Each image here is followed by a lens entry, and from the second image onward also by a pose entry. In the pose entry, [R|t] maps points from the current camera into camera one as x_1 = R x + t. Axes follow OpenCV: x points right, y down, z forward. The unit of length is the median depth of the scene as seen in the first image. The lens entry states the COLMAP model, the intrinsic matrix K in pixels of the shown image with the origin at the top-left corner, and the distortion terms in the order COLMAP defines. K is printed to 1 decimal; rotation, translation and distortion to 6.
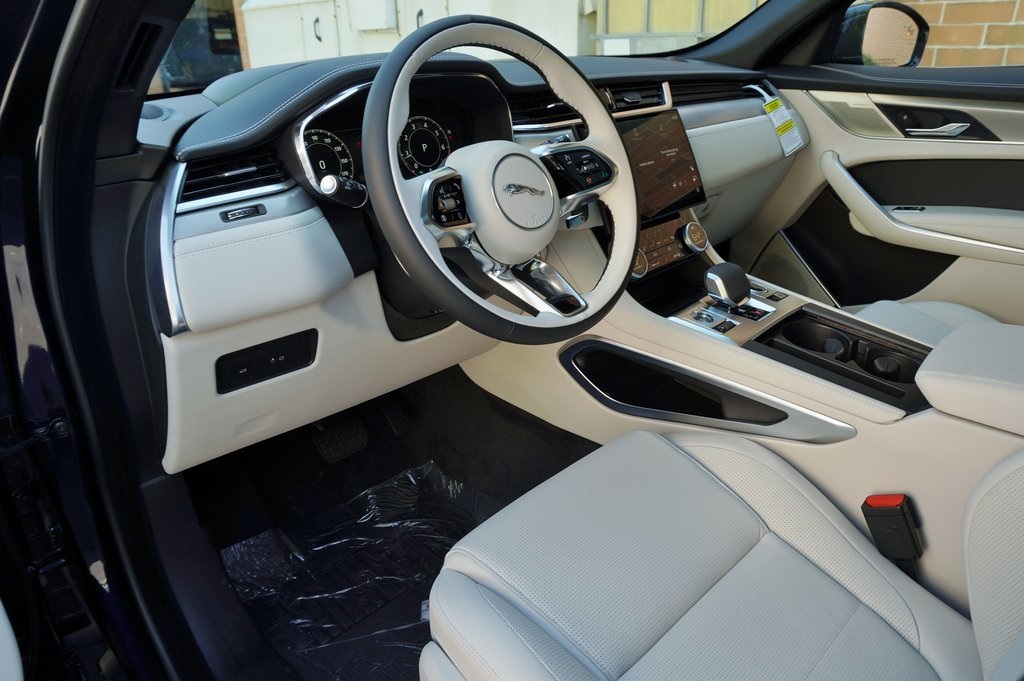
lens RADIAL K [[692.1, 0, 513.5], [0, 692.1, 337.8], [0, 0, 1]] dist [-0.041752, 0.030451]
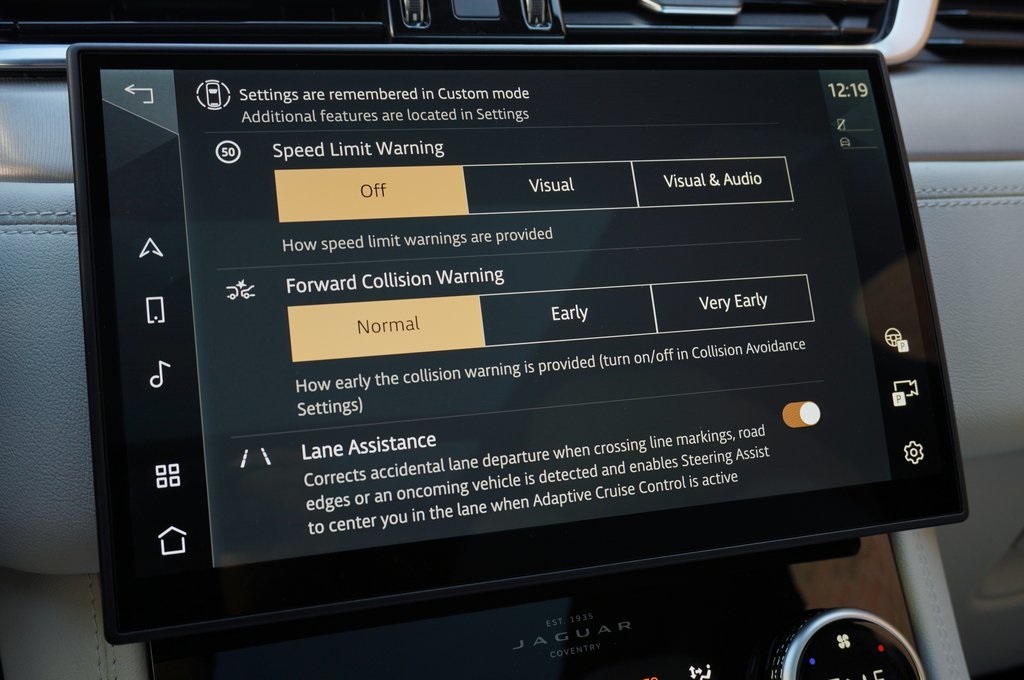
lens RADIAL K [[1110.2, 0, 512.8], [0, 1110.2, 344.1], [0, 0, 1]] dist [0.001821, 0.000000]
pose [[0.889437, 0.159055, -0.428490, 0.375501], [-0.217090, 0.972011, -0.089816, -0.243021], [0.402211, 0.172907, 0.899071, 0.842247]]
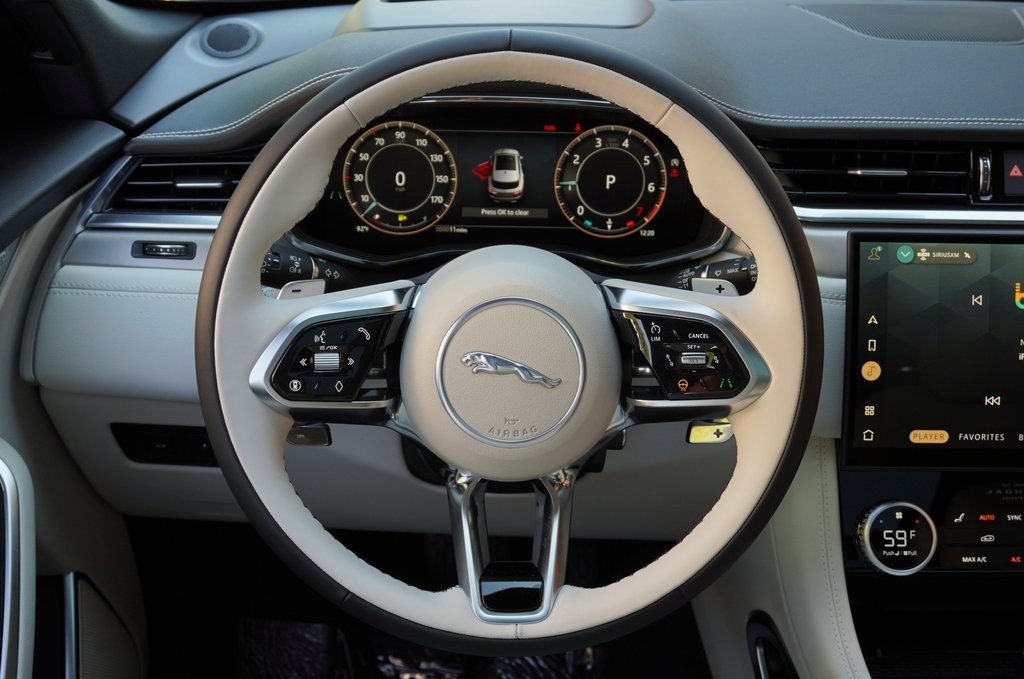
lens RADIAL K [[1153.2, 0, 510.3], [0, 1153.2, 350.9], [0, 0, 1]] dist [0.007302, 0.000000]
pose [[0.724735, 0.377829, -0.576199, 0.441727], [-0.323076, 0.924963, 0.200163, -0.341580], [0.608590, 0.041090, 0.792420, 0.240761]]
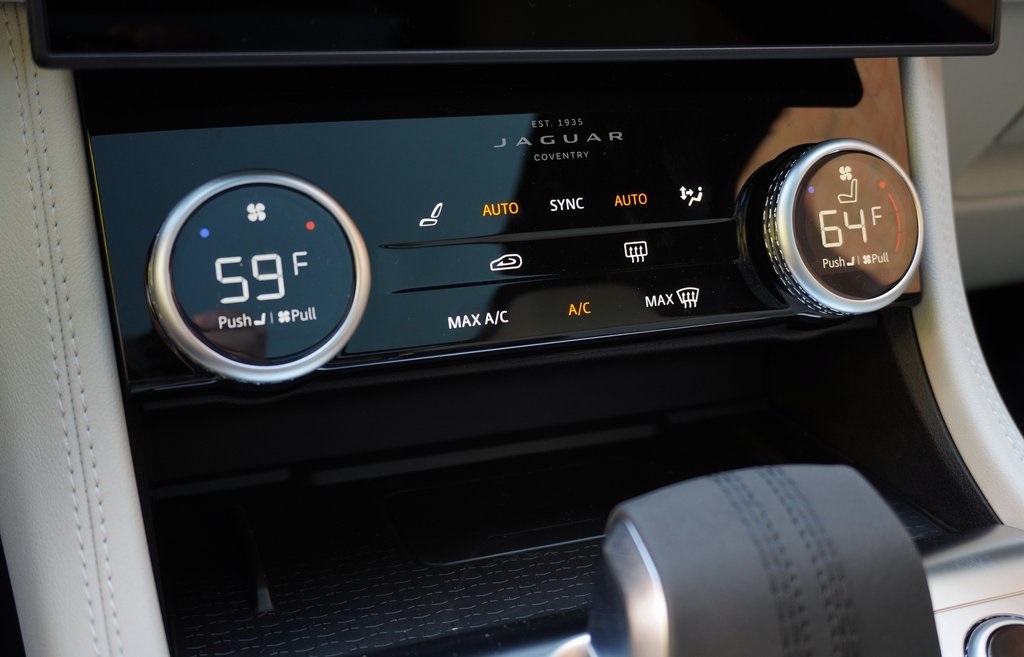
lens RADIAL K [[1139.1, 0, 510.4], [0, 1139.1, 333.5], [0, 0, 1]] dist [0.000445, 0.000000]
pose [[0.901281, 0.321857, -0.290000, 0.354063], [-0.287429, 0.945077, 0.155606, -0.178154], [0.324156, -0.056890, 0.944292, 0.869438]]
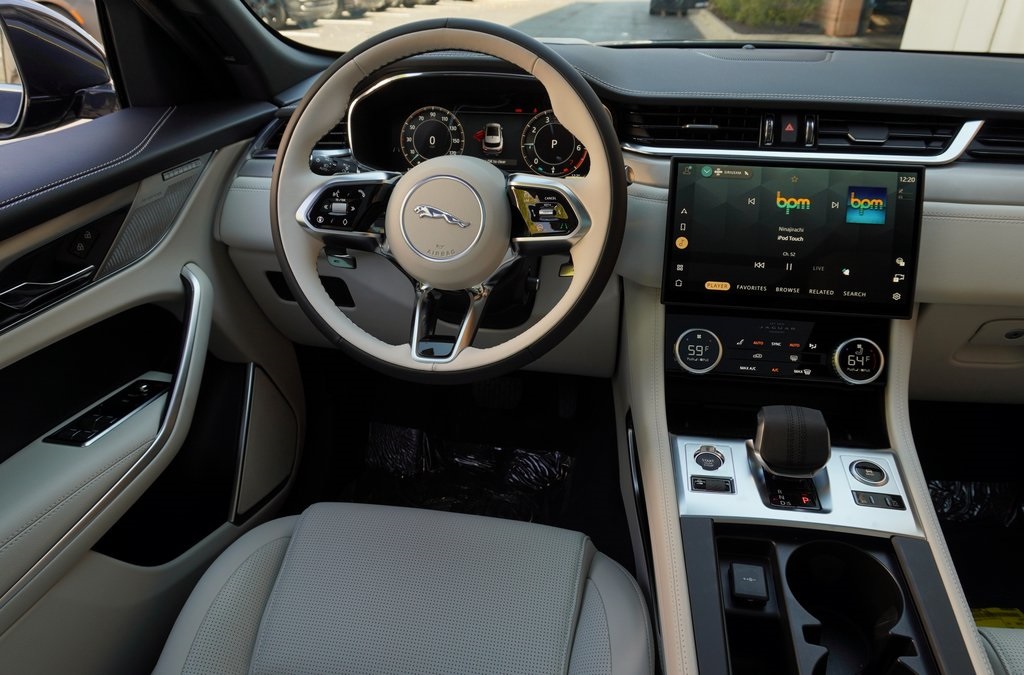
lens RADIAL K [[692.1, 0, 511.5], [0, 692.1, 341.9], [0, 0, 1]] dist [-0.041752, 0.030451]
pose [[0.593888, 0.411698, -0.691232, 0.652375], [-0.338899, 0.907227, 0.249172, -0.270936], [0.729688, 0.086277, 0.678315, 0.383590]]
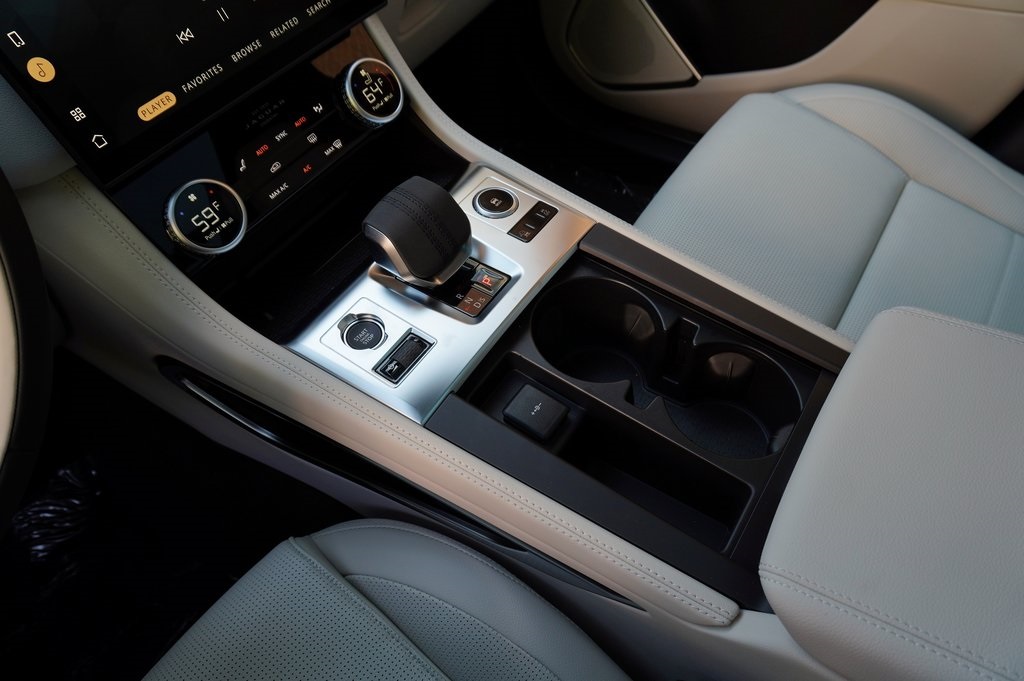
lens RADIAL K [[692.1, 0, 521.6], [0, 692.1, 344.5], [0, 0, 1]] dist [-0.041752, 0.030451]
pose [[0.980086, -0.175026, 0.093793, 0.366125], [0.114181, 0.883170, 0.454944, -0.249479], [-0.162462, -0.435175, 0.885567, 0.598434]]
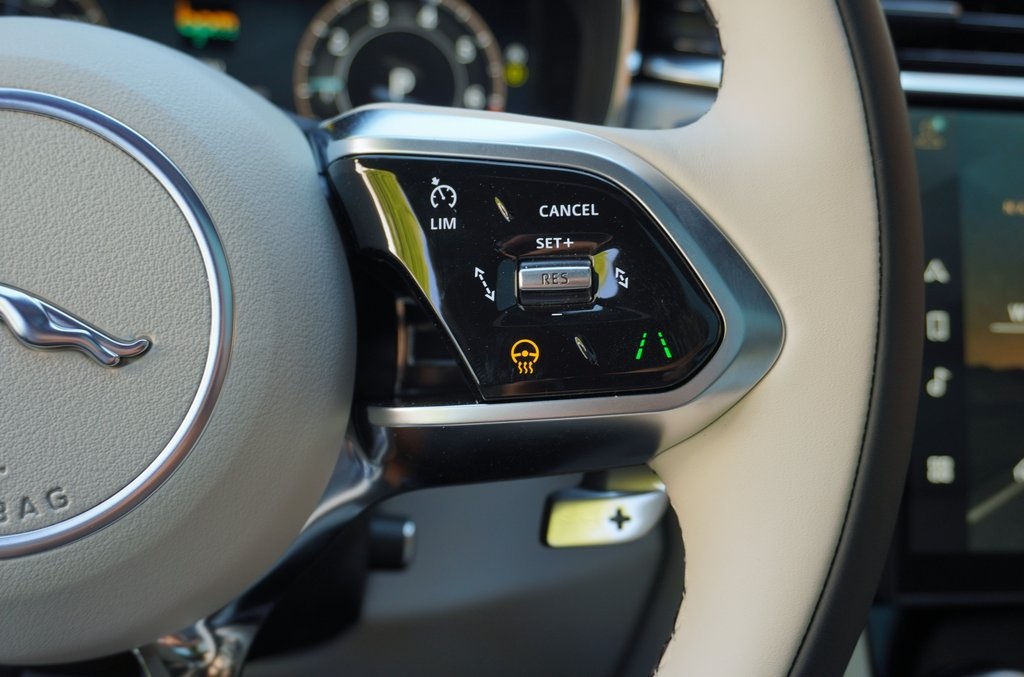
lens RADIAL K [[1028.5, 0, 517.9], [0, 1028.5, 343.7], [0, 0, 1]] dist [0.036779, 0.000000]
pose [[0.795413, 0.288788, -0.532841, 0.214042], [-0.329734, 0.943876, 0.019340, -0.212643], [0.508521, 0.160313, 0.845994, 0.718600]]
